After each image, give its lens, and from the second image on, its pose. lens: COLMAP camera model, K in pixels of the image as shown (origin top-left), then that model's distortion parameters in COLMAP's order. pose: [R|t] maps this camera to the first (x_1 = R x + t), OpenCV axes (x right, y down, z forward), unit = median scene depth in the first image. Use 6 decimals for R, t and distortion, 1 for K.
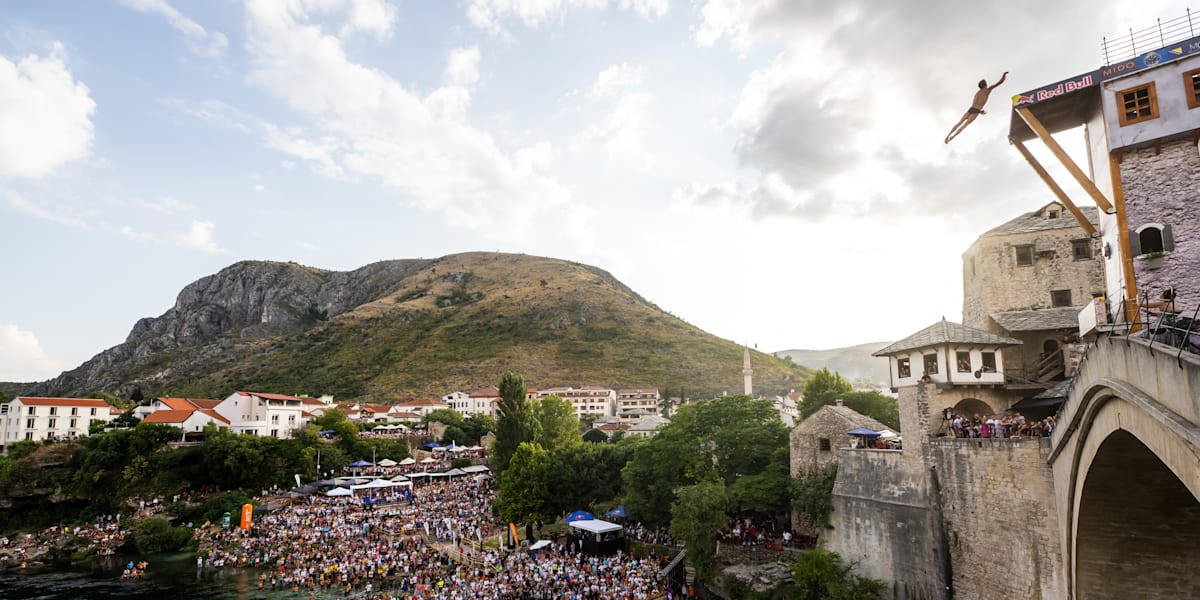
lens RADIAL K [[504.1, 0, 591.0], [0, 504.1, 349.8], [0, 0, 1]] dist [0.004259, 0.000372]
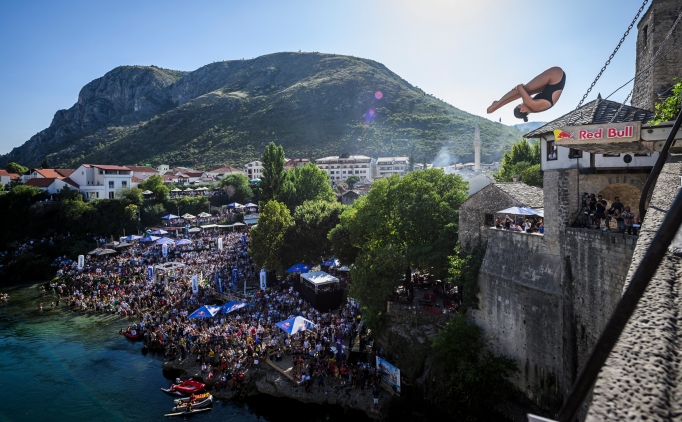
lens RADIAL K [[373.5, 0, 332.9], [0, 373.5, 176.0], [0, 0, 1]] dist [0.003987, -0.001808]
pose [[0.993214, -0.005433, -0.116175, 0.091643], [0.020887, 0.991000, 0.132222, -0.005606], [0.114411, -0.133751, 0.984388, 0.079482]]
